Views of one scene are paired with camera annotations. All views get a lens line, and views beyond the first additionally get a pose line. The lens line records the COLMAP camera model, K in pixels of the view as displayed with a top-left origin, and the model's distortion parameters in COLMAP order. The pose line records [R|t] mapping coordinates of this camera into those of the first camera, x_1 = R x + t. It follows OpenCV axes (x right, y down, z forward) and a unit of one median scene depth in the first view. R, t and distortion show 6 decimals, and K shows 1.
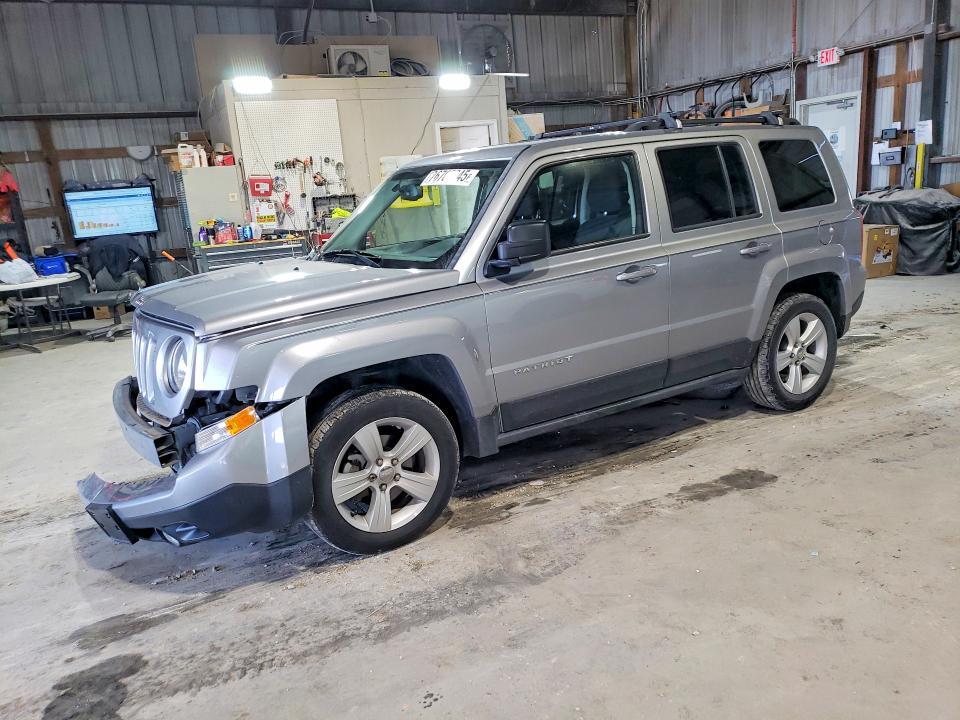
lens RADIAL K [[694.6, 0, 480.0], [0, 694.6, 360.0], [0, 0, 1]] dist [0.003369, 0.001061]
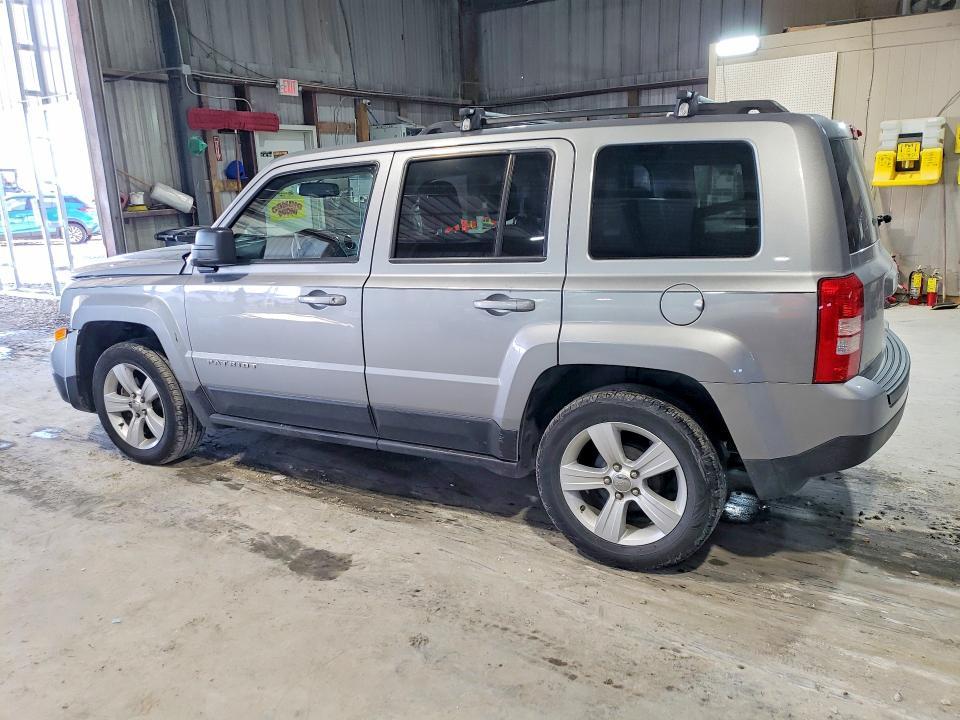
lens RADIAL K [[721.5, 0, 480.0], [0, 721.5, 360.0], [0, 0, 1]] dist [0.014199, -0.005207]
pose [[0.527681, 0.255702, -0.810042, 1.050398], [-0.212055, 0.963078, 0.165872, -0.232351], [0.822548, 0.084246, 0.562421, 0.607169]]
